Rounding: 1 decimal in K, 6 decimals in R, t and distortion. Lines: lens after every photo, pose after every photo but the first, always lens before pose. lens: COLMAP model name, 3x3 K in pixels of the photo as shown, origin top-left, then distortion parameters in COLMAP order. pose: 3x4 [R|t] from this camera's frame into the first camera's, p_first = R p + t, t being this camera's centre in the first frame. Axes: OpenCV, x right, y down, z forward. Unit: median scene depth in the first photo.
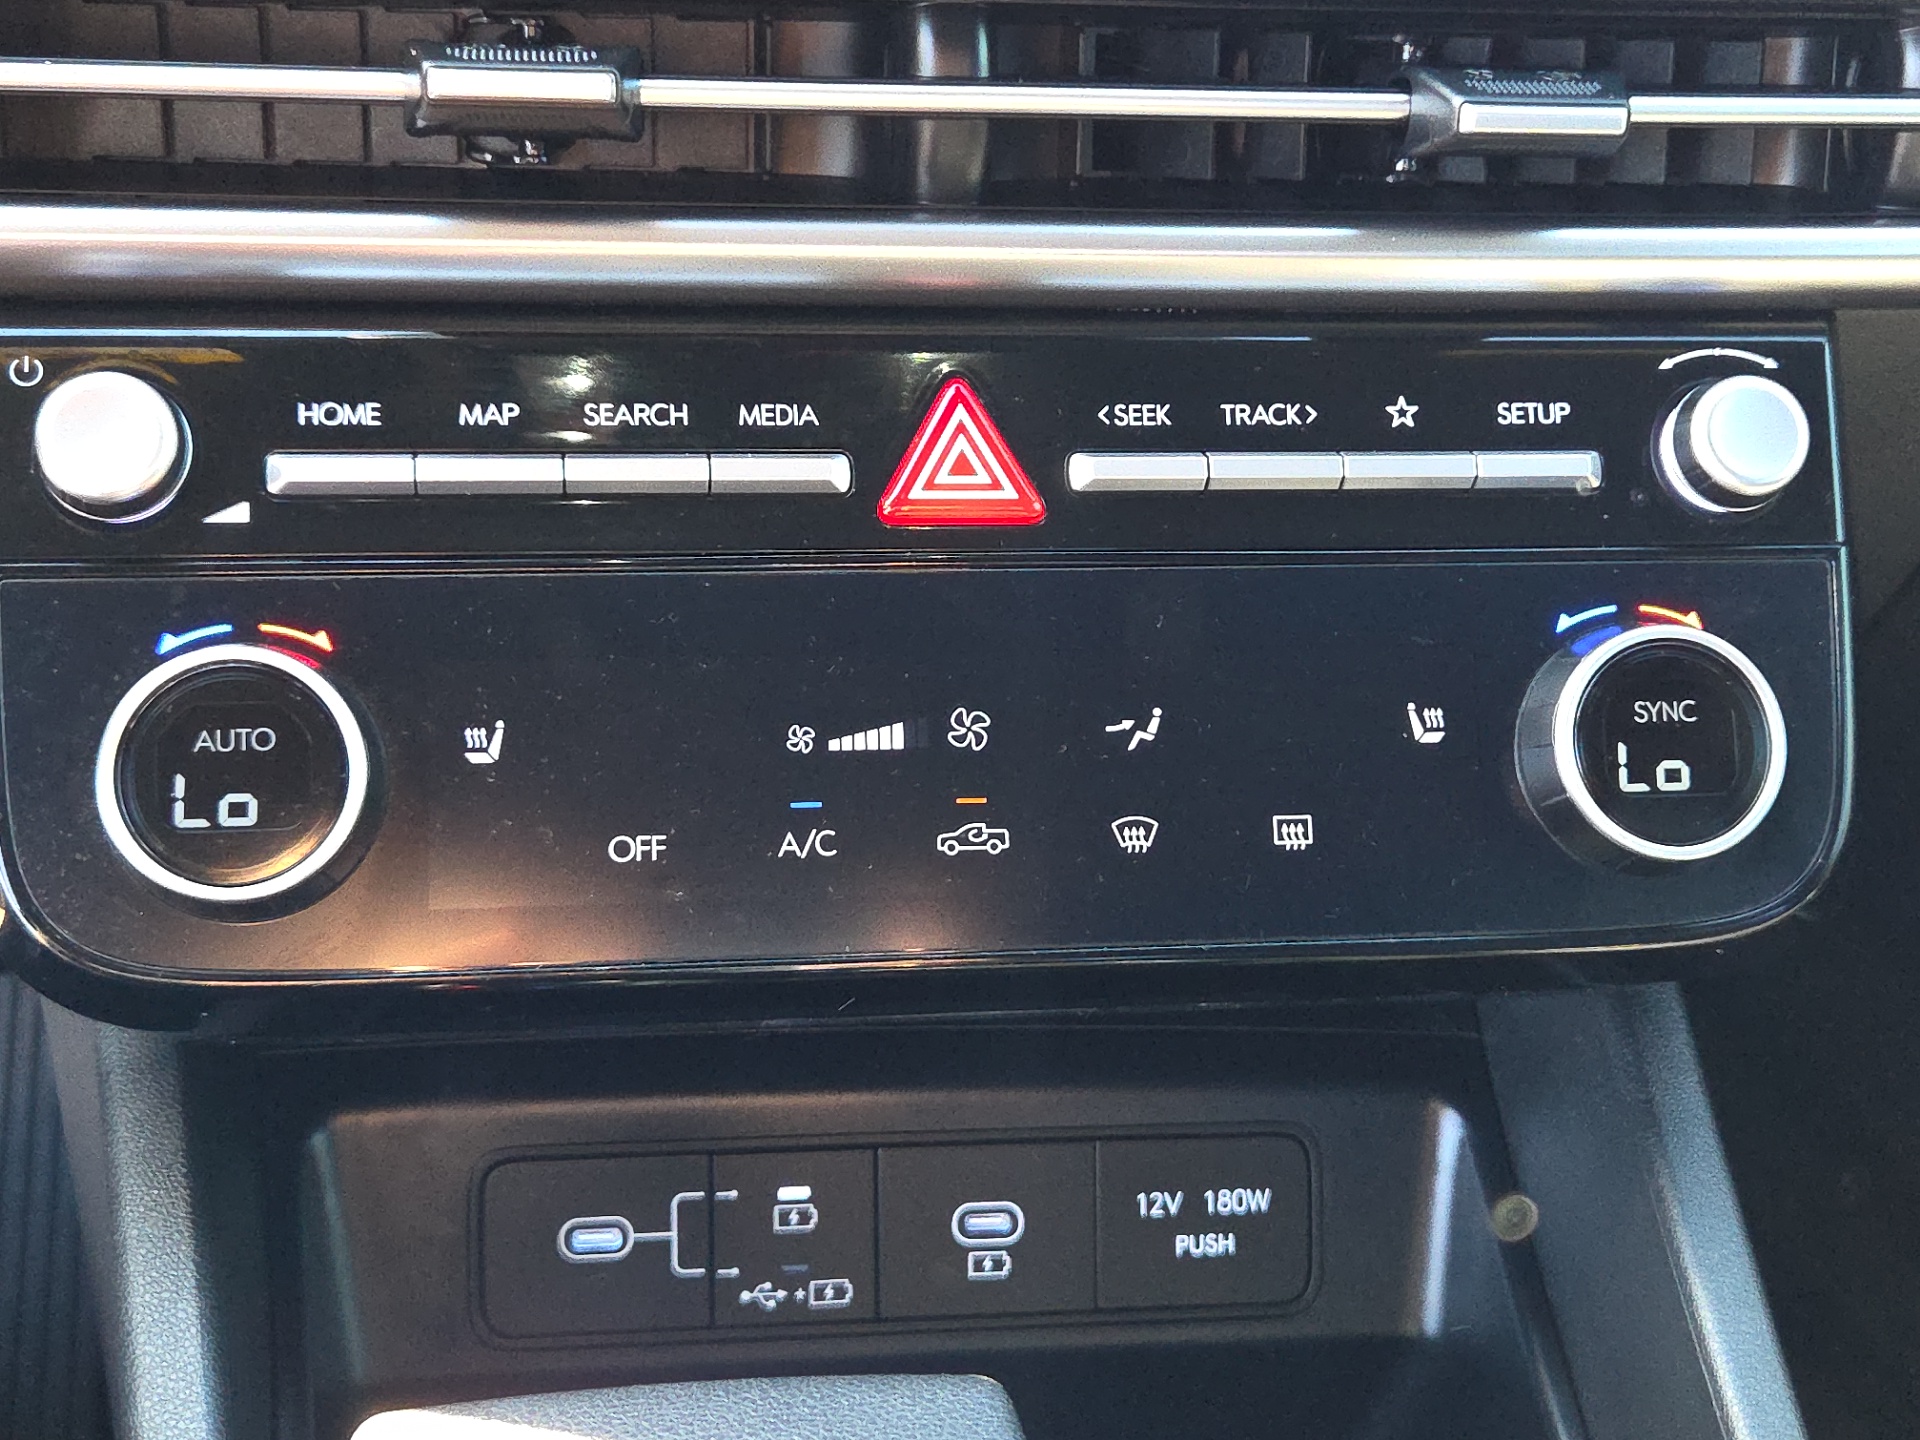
lens RADIAL K [[2580.3, 0, 960.0], [0, 2580.3, 722.1], [0, 0, 1]] dist [0.032182, 0.000000]
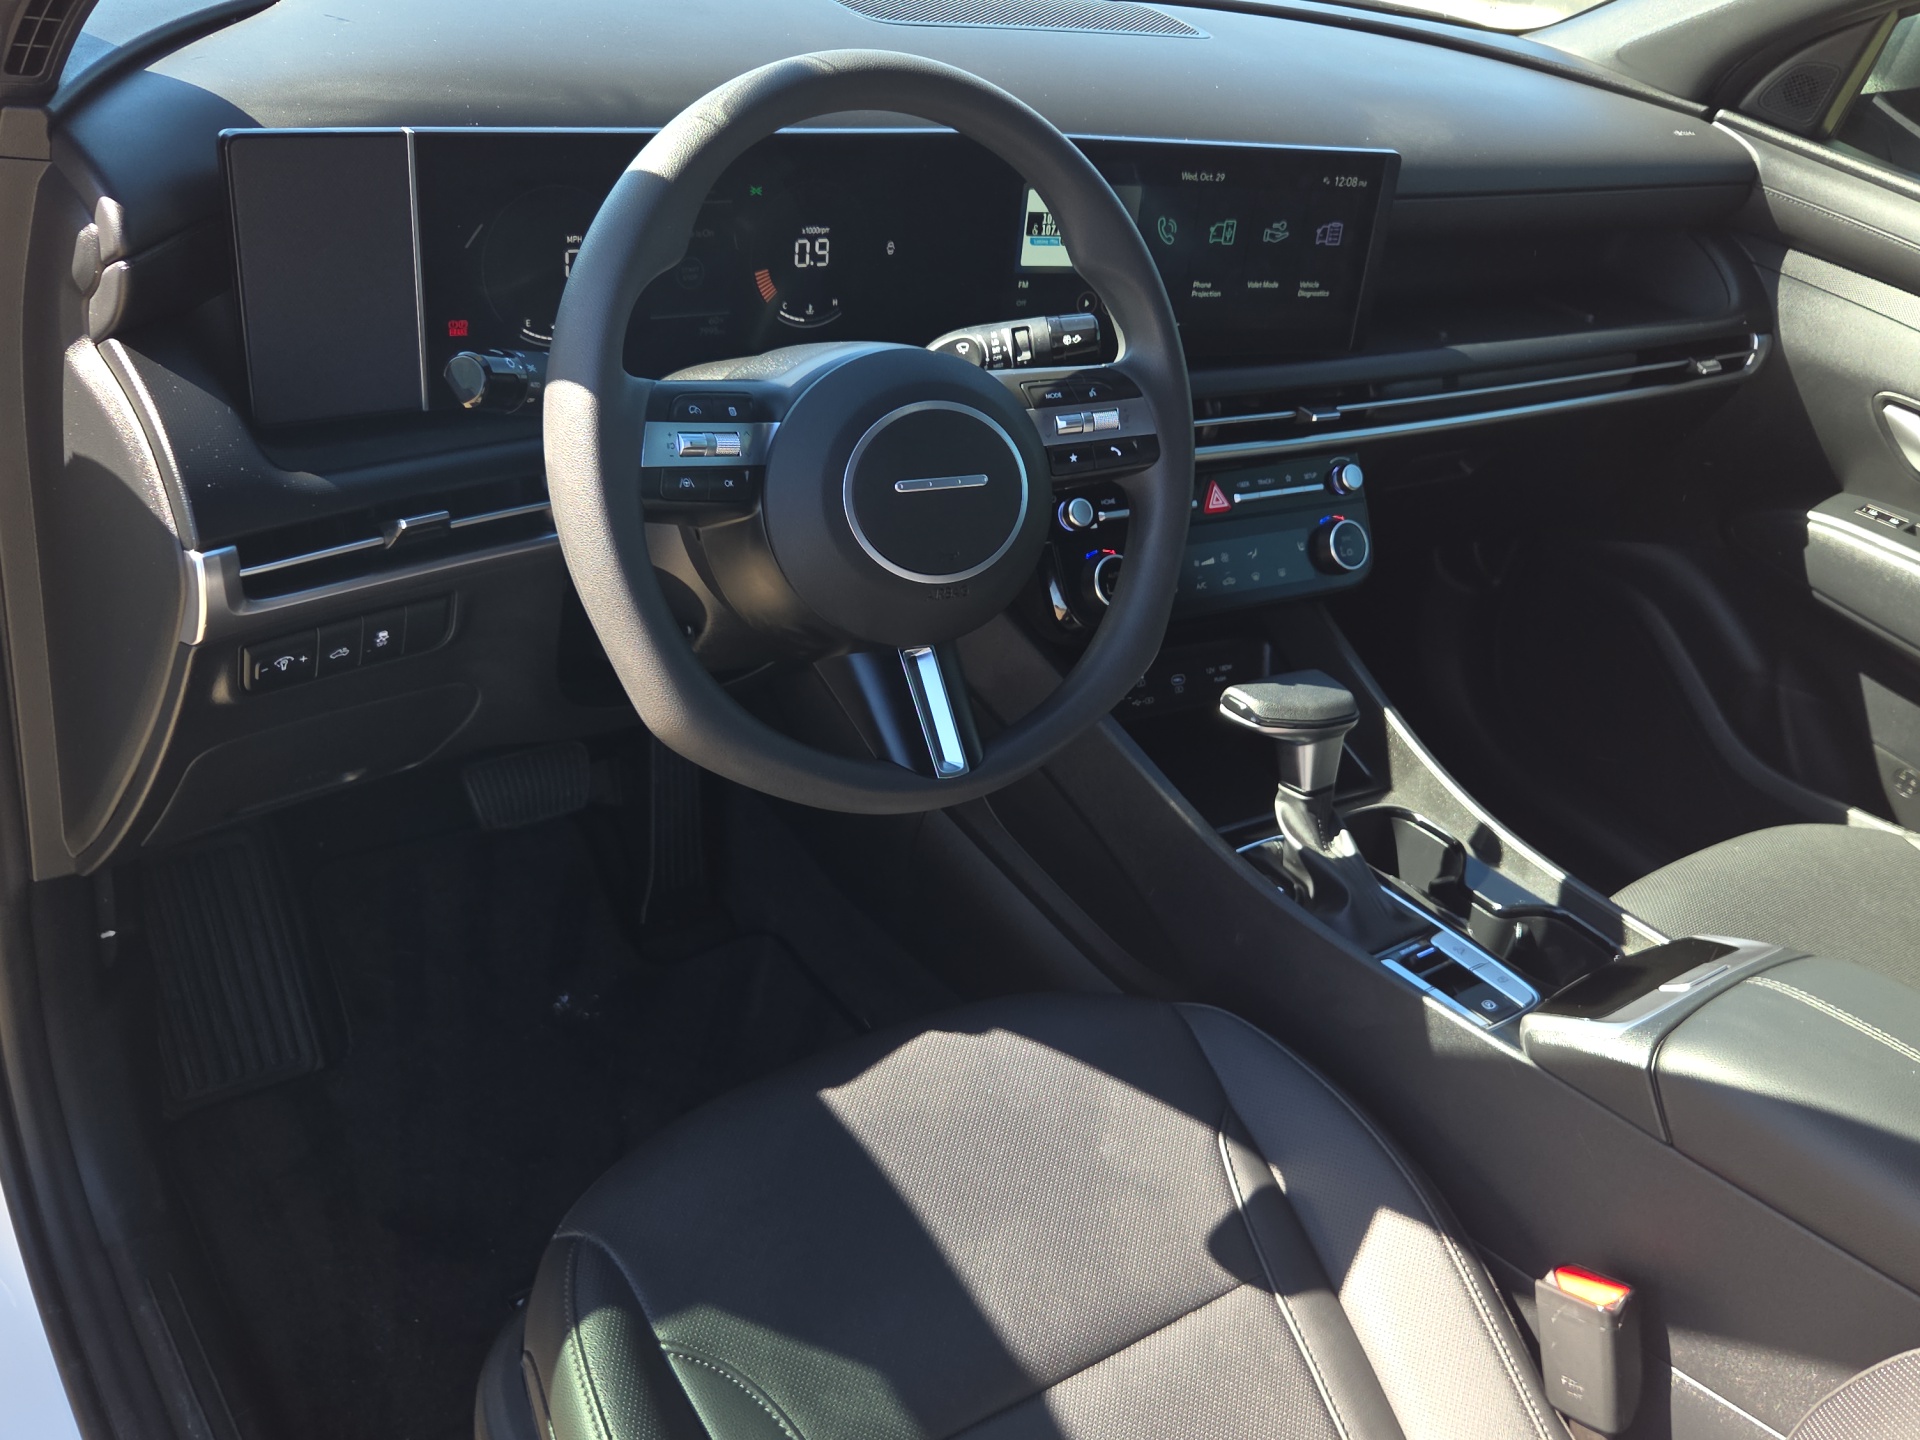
lens RADIAL K [[1722.7, 0, 957.5], [0, 1722.7, 720.6], [0, 0, 1]] dist [0.060586, -0.056268]
pose [[0.910402, -0.136089, 0.390702, -1.662081], [0.095045, 0.987891, 0.122632, -0.131565], [-0.402659, -0.074510, 0.912312, -1.626579]]
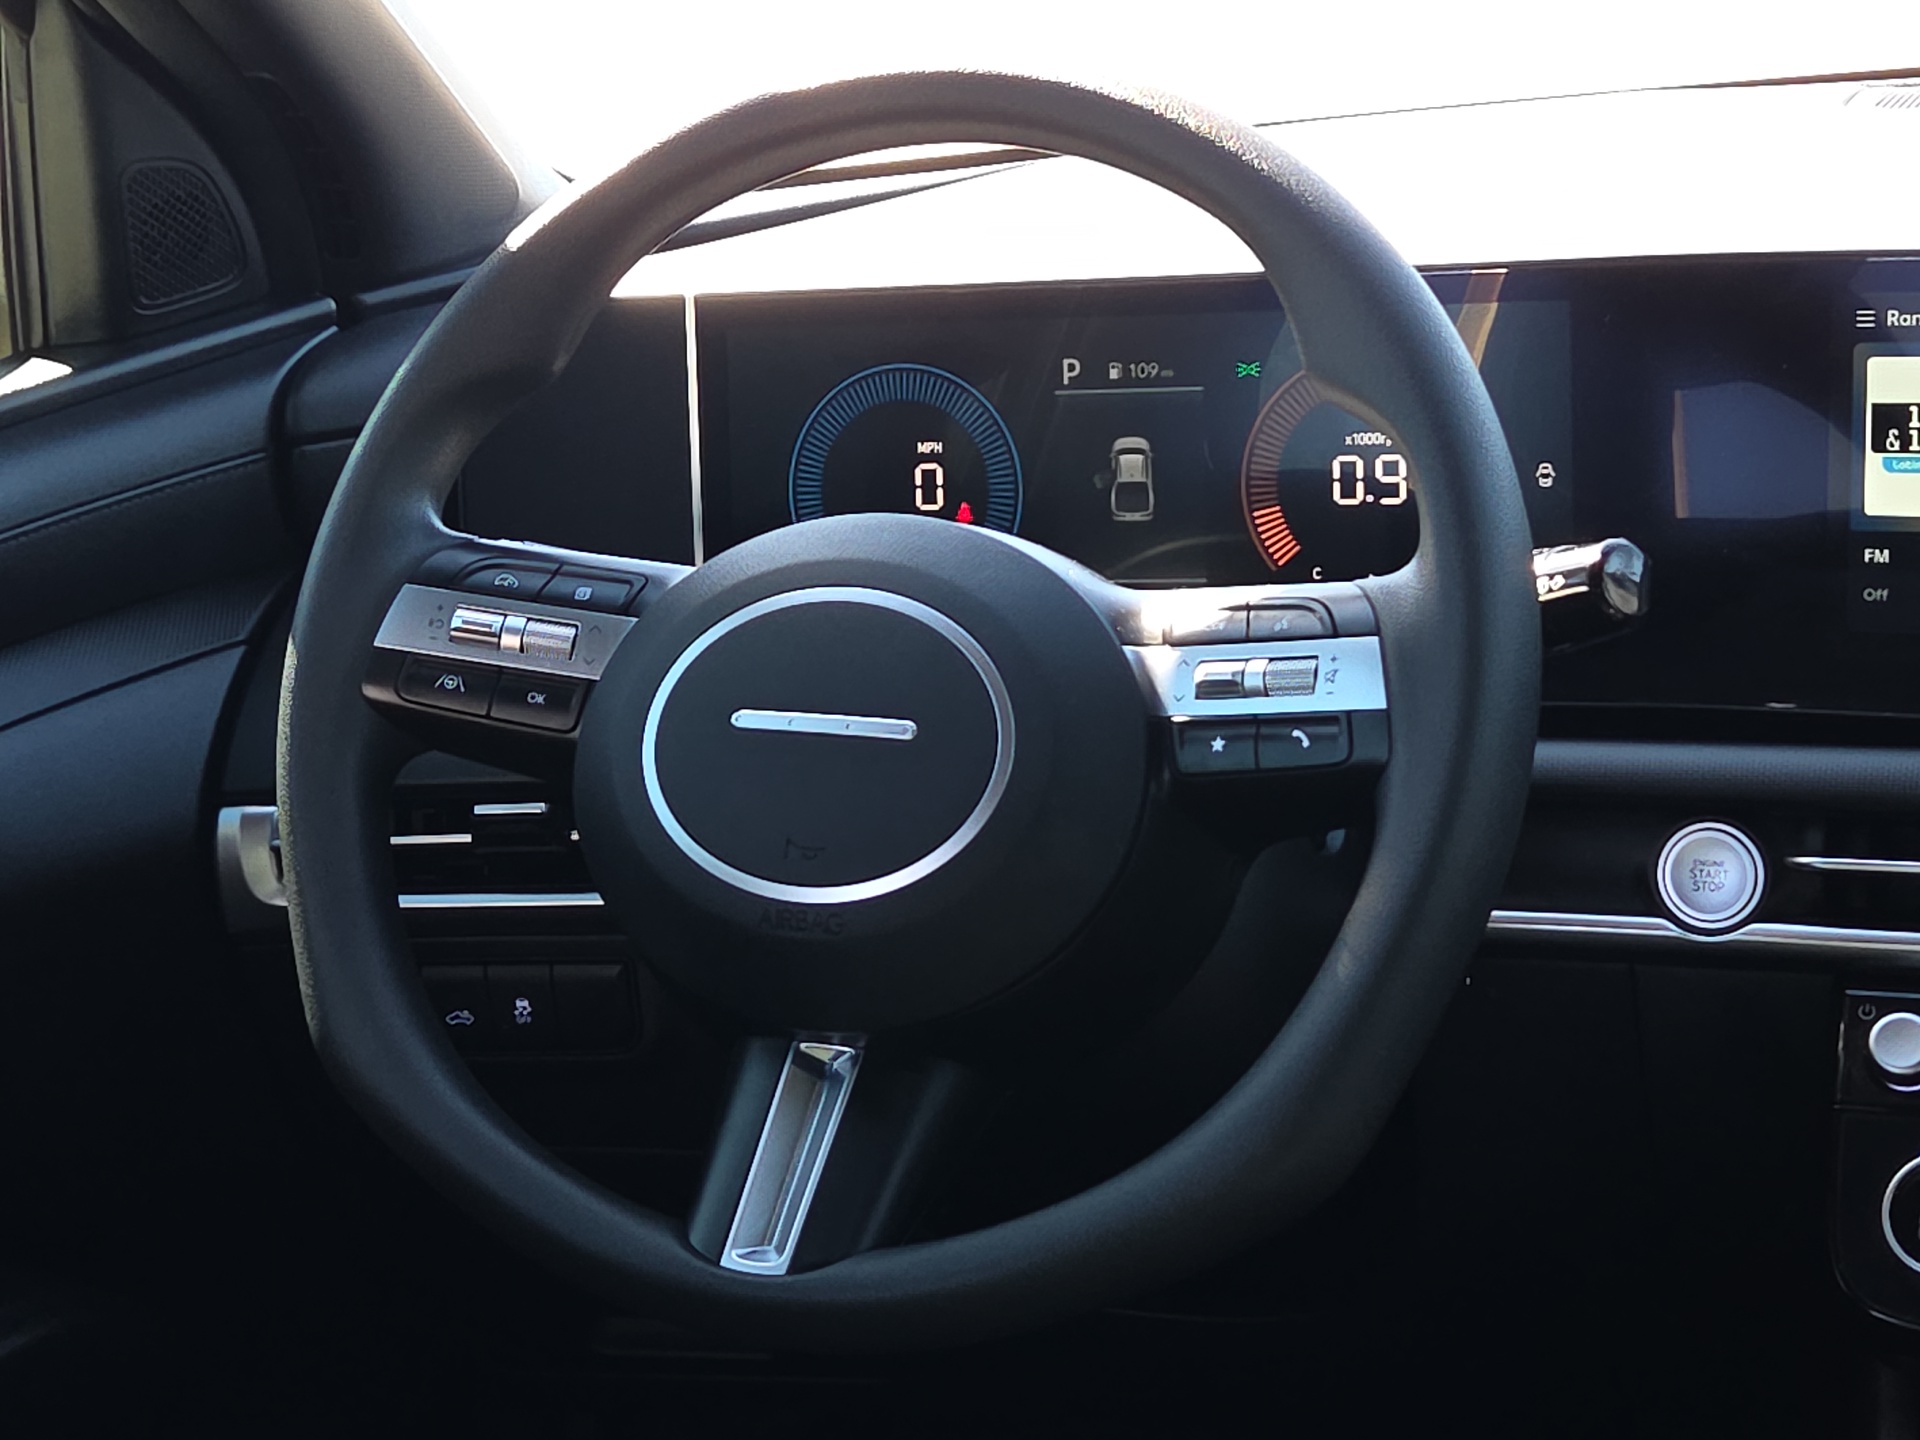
lens RADIAL K [[3608.6, 0, 956.8], [0, 3608.6, 715.7], [0, 0, 1]] dist [0.127776, 0.000000]
pose [[0.821359, -0.000451, -0.570412, 0.627802], [-0.153980, 0.962700, -0.222482, 0.357664], [0.549236, 0.270570, 0.790653, -1.573385]]
